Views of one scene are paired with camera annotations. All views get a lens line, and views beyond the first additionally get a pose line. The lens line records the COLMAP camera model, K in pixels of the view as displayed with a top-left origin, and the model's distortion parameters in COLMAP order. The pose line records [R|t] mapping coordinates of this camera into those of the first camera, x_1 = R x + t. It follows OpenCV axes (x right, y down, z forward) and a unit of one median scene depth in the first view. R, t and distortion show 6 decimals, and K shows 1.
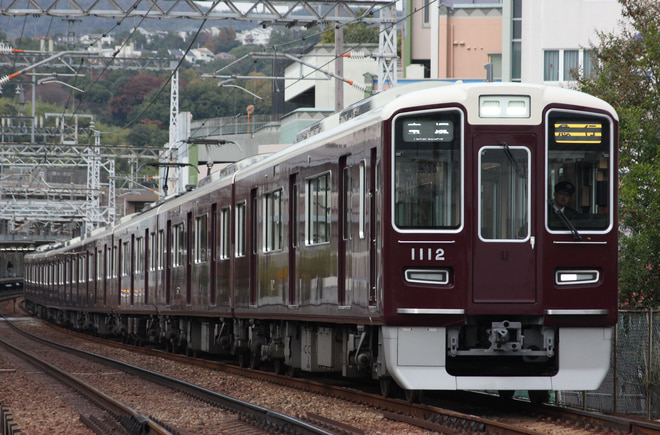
lens RADIAL K [[2873.0, 0, 330.0], [0, 2873.0, 217.5], [0, 0, 1]] dist [0.256862, 9.458787]
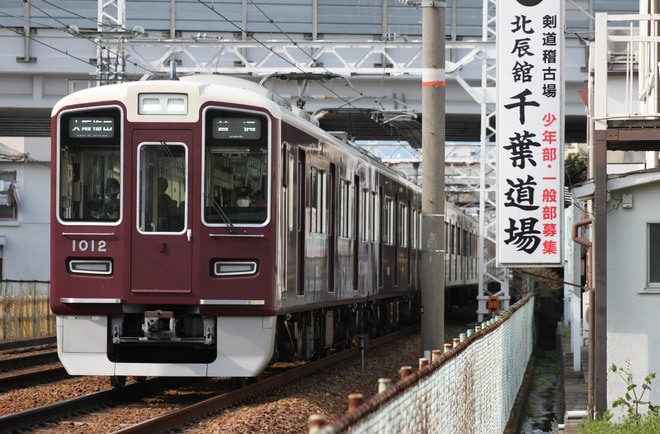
lens RADIAL K [[2873.0, 0, 330.0], [0, 2873.0, 217.0], [0, 0, 1]] dist [0.256862, 9.458787]
pose [[0.982783, 0.005026, -0.184694, 0.312303], [-0.002363, 0.999890, 0.014633, -0.013153], [0.184747, -0.013945, 0.982687, -0.012381]]
